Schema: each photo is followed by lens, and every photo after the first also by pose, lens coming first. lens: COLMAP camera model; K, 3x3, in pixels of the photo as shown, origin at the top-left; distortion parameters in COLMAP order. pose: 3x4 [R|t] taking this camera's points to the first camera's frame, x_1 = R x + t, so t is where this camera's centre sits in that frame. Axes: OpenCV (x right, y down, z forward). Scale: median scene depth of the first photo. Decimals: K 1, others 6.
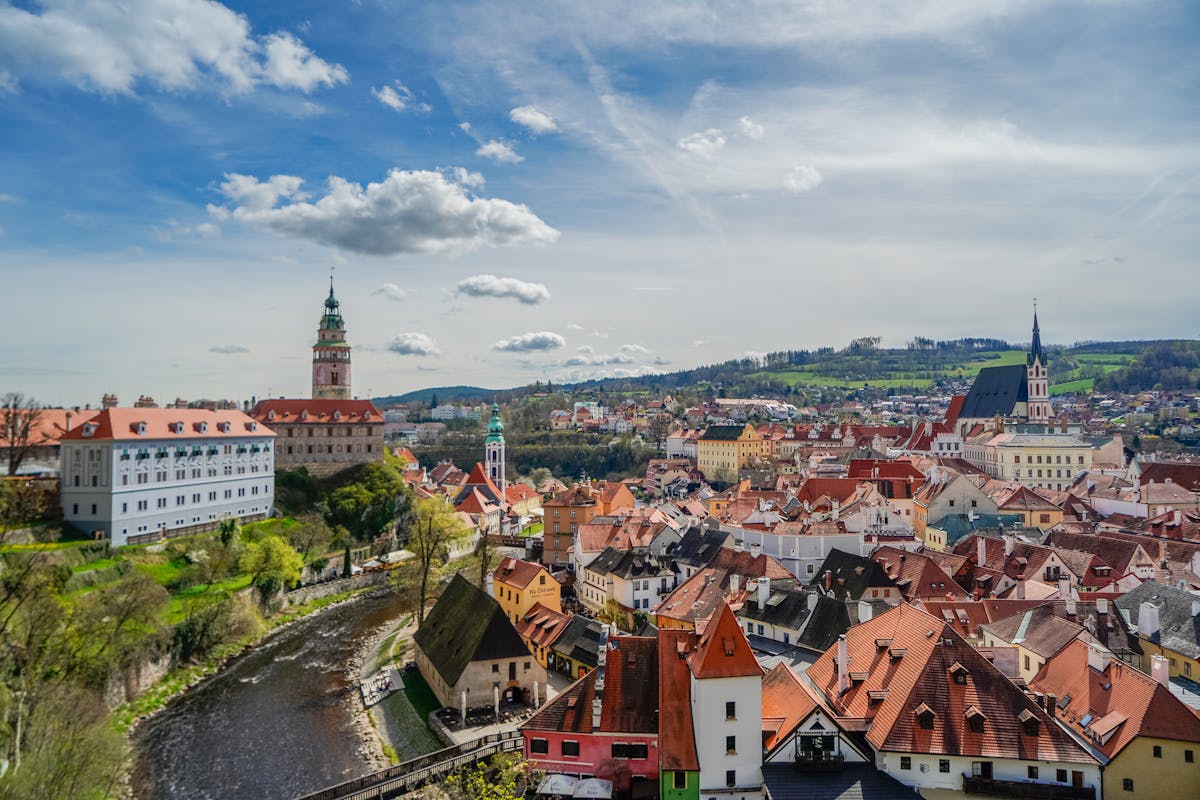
lens RADIAL K [[835.9, 0, 612.1], [0, 835.9, 393.4], [0, 0, 1]] dist [-0.001807, 0.015442]
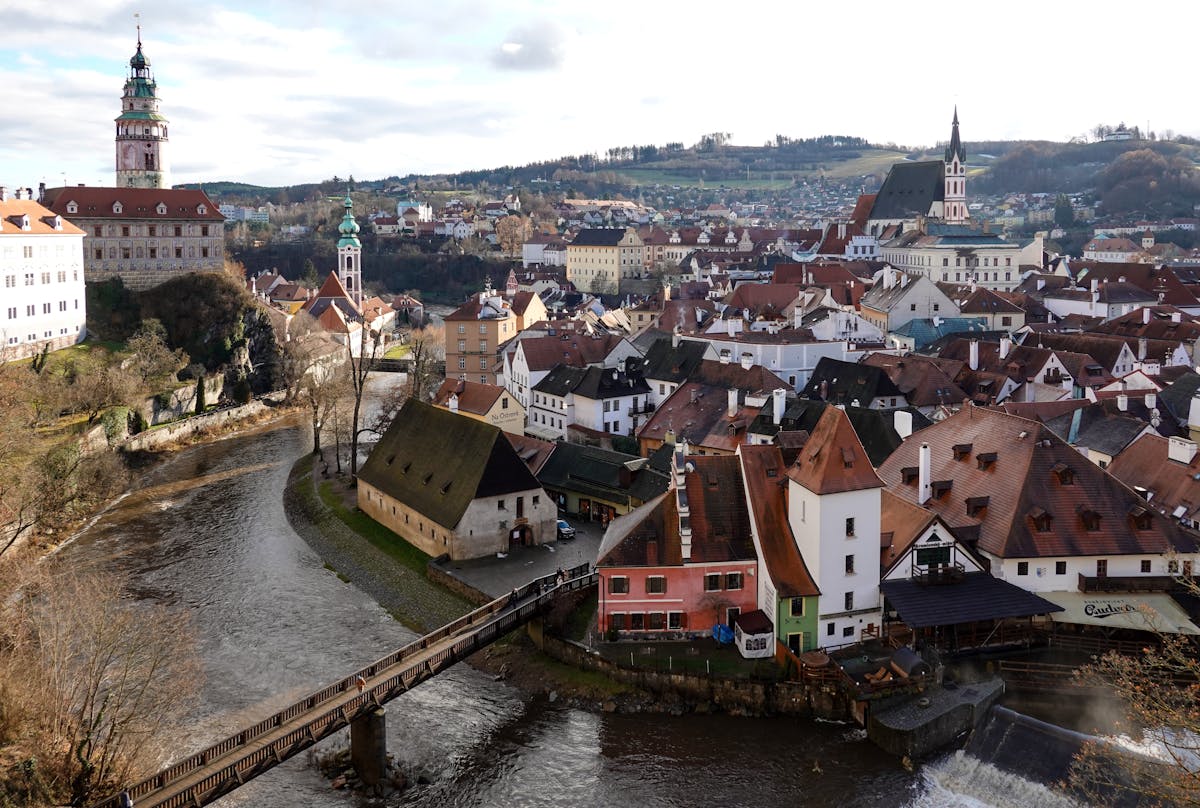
lens RADIAL K [[978.0, 0, 624.2], [0, 978.0, 289.8], [0, 0, 1]] dist [0.001787, -0.017395]
pose [[0.974170, -0.012094, 0.225490, -0.135140], [-0.009476, 0.995496, 0.094333, 0.012534], [-0.225615, -0.094033, 0.969668, 0.026882]]
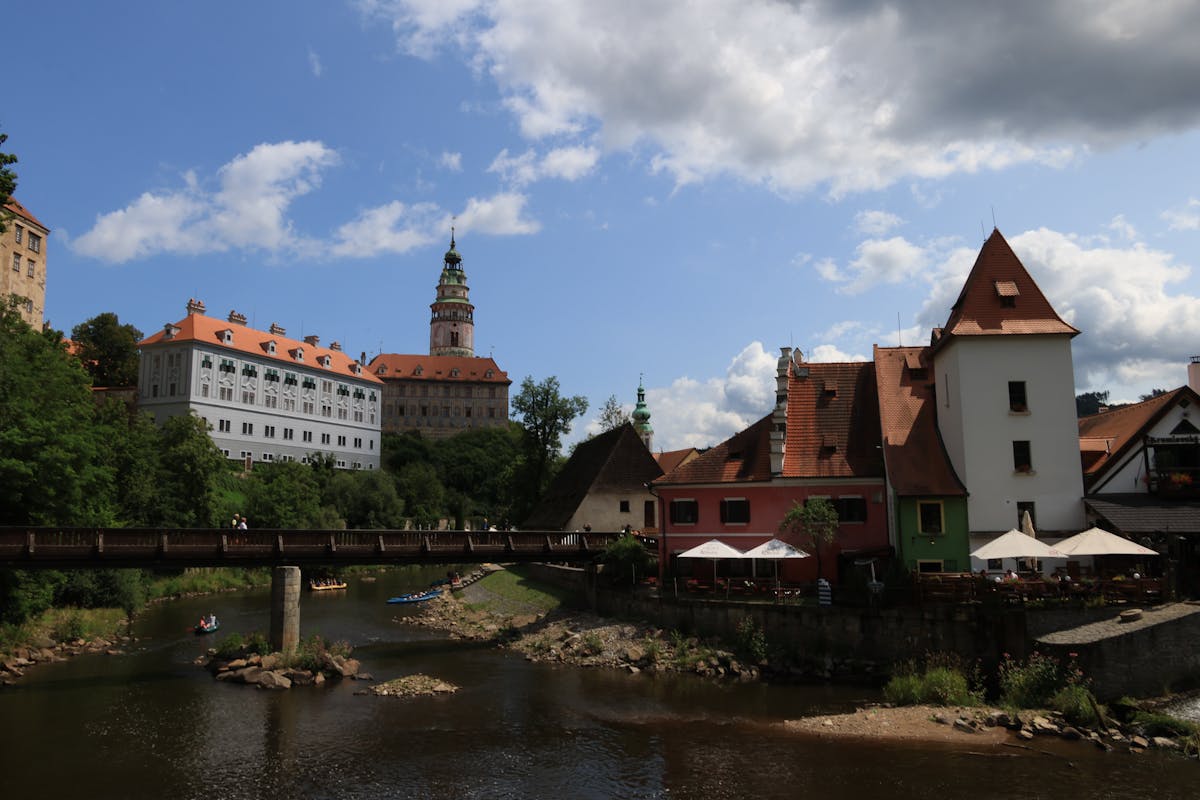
lens RADIAL K [[908.2, 0, 603.6], [0, 908.2, 390.1], [0, 0, 1]] dist [0.004372, -0.014261]
pose [[0.981855, -0.033056, -0.186730, -0.007533], [0.009717, 0.992167, -0.124542, 0.185683], [0.189384, 0.120467, 0.974485, 0.143573]]
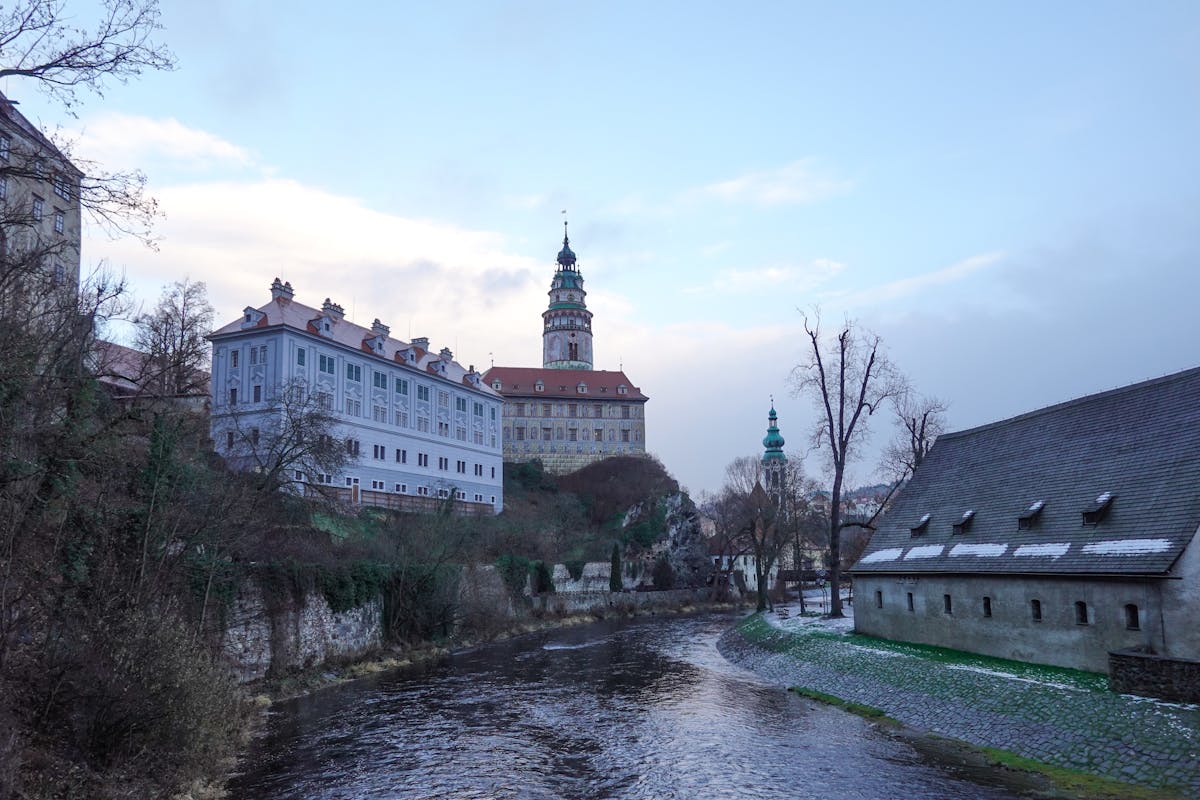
lens RADIAL K [[835.9, 0, 596.0], [0, 835.9, 465.0], [0, 0, 1]] dist [-0.001807, 0.015442]
pose [[0.973710, -0.042690, -0.223757, -0.184496], [0.020724, 0.994810, -0.099616, 0.187946], [0.226849, 0.092360, 0.969541, 0.364604]]
